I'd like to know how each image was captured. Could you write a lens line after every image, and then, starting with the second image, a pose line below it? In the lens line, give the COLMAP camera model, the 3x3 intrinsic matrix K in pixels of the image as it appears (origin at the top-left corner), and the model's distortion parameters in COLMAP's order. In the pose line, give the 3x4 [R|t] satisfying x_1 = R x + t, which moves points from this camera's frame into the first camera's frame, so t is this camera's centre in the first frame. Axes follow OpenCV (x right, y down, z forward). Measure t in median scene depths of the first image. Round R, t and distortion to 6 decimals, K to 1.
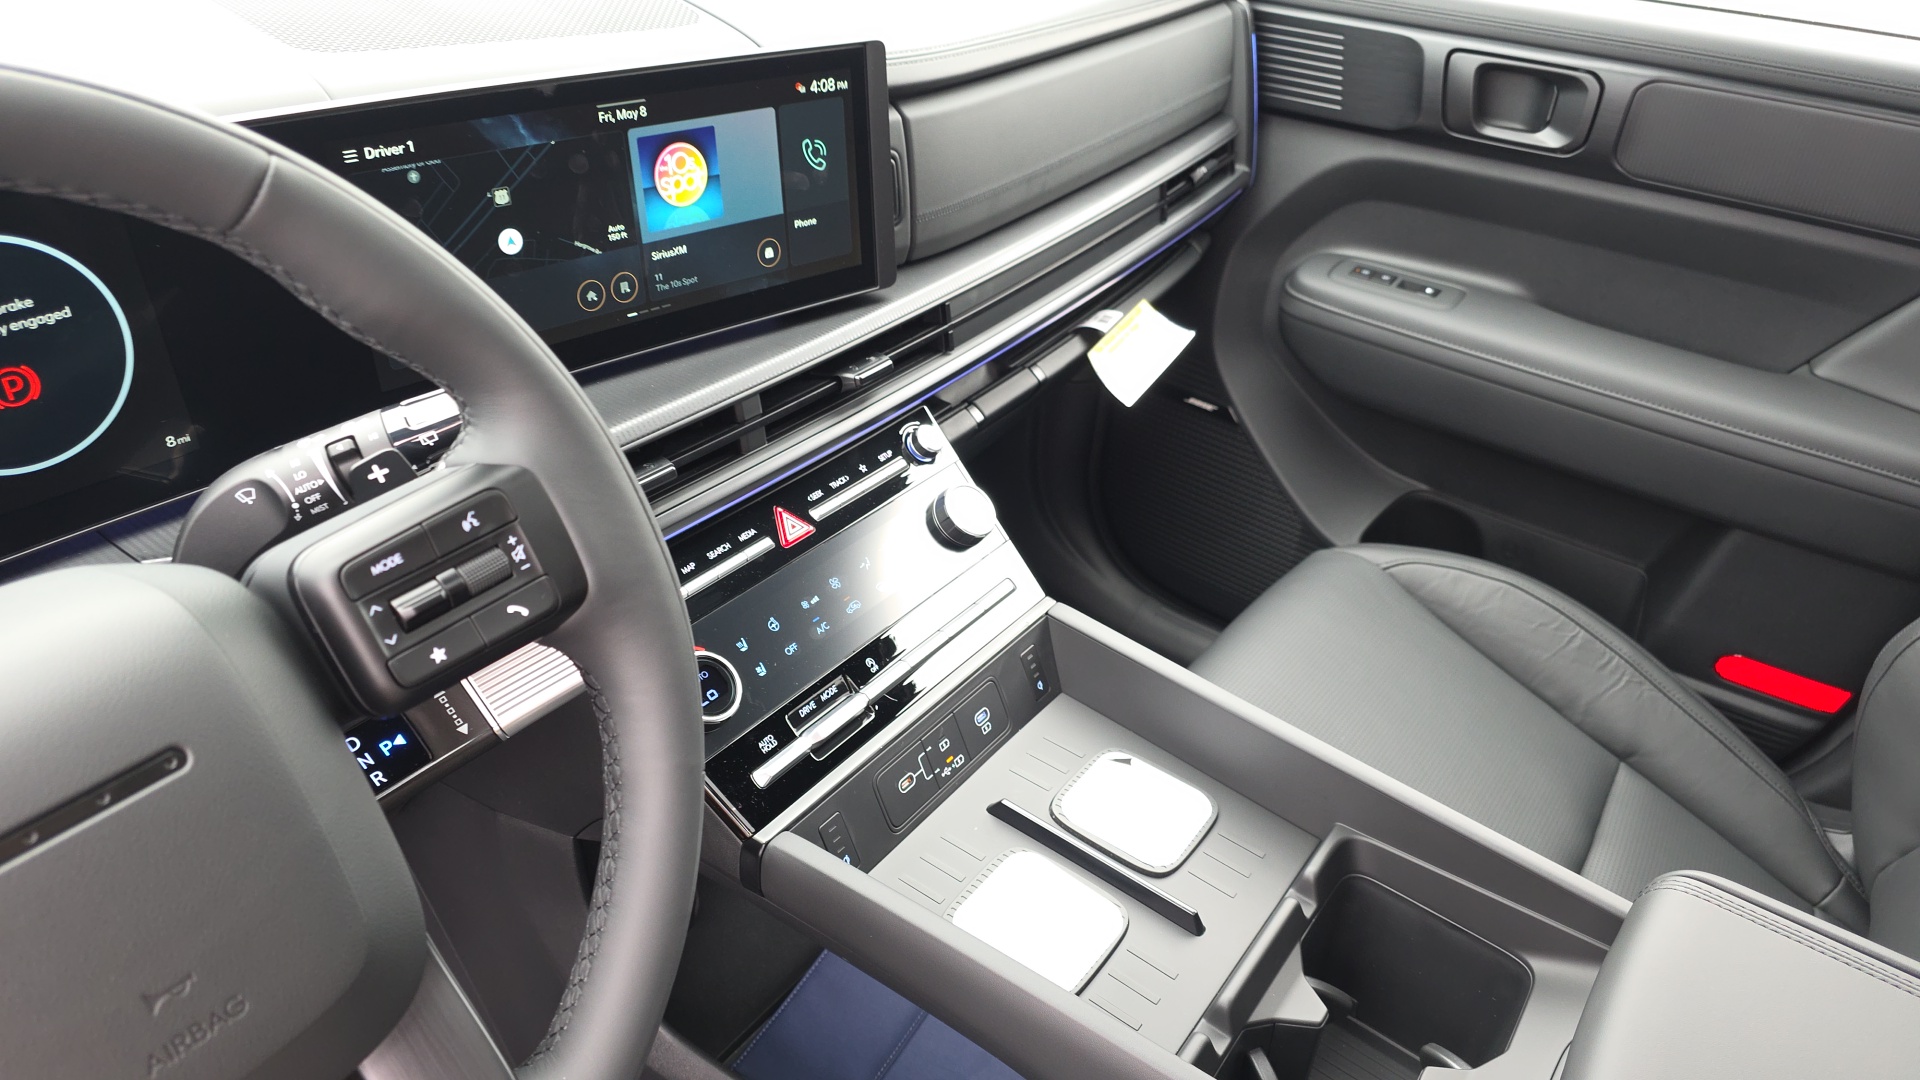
lens RADIAL K [[1273.2, 0, 960.0], [0, 1273.2, 540.0], [0, 0, 1]] dist [0.005235, 0.000579]
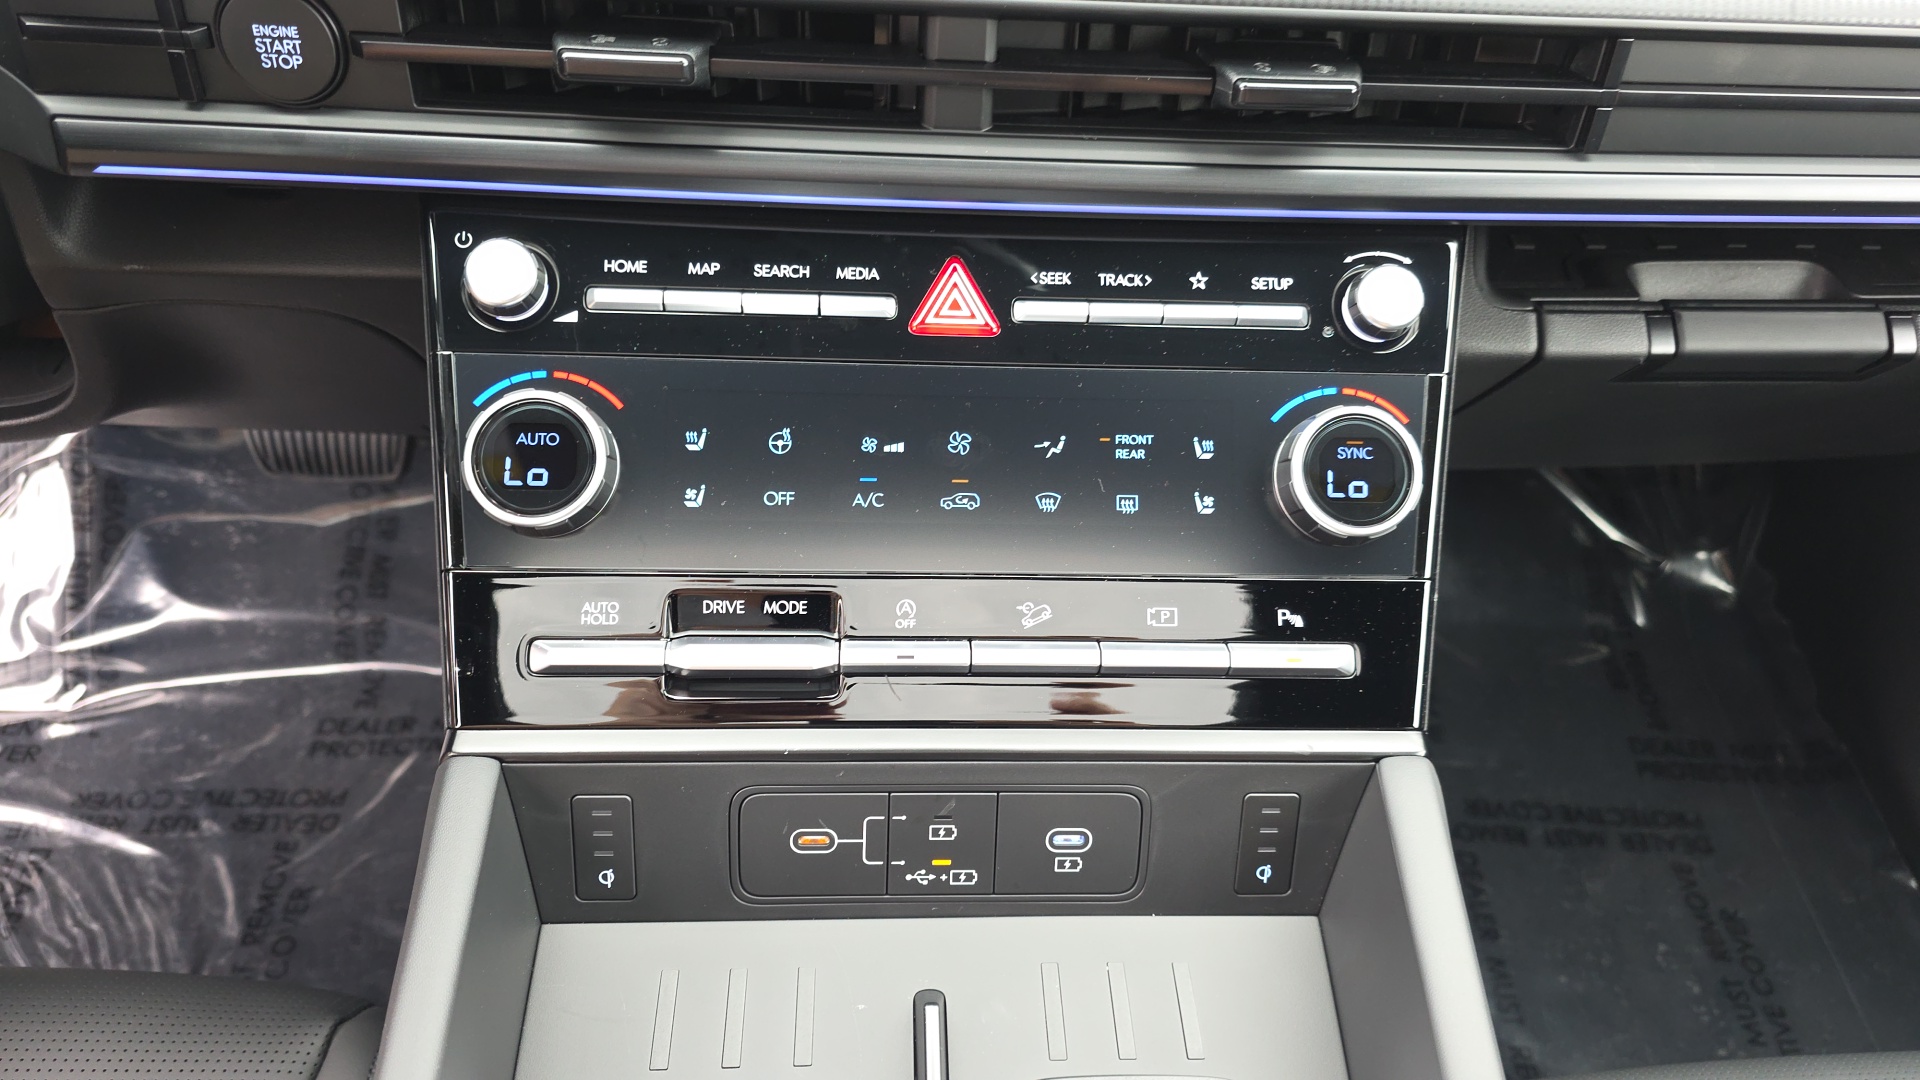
lens RADIAL K [[1273.2, 0, 960.0], [0, 1273.2, 540.0], [0, 0, 1]] dist [0.005235, 0.000579]
pose [[0.614444, 0.546127, -0.569389, 0.211580], [-0.439858, 0.836252, 0.327425, -0.099926], [0.654968, 0.049266, 0.754049, 0.622198]]
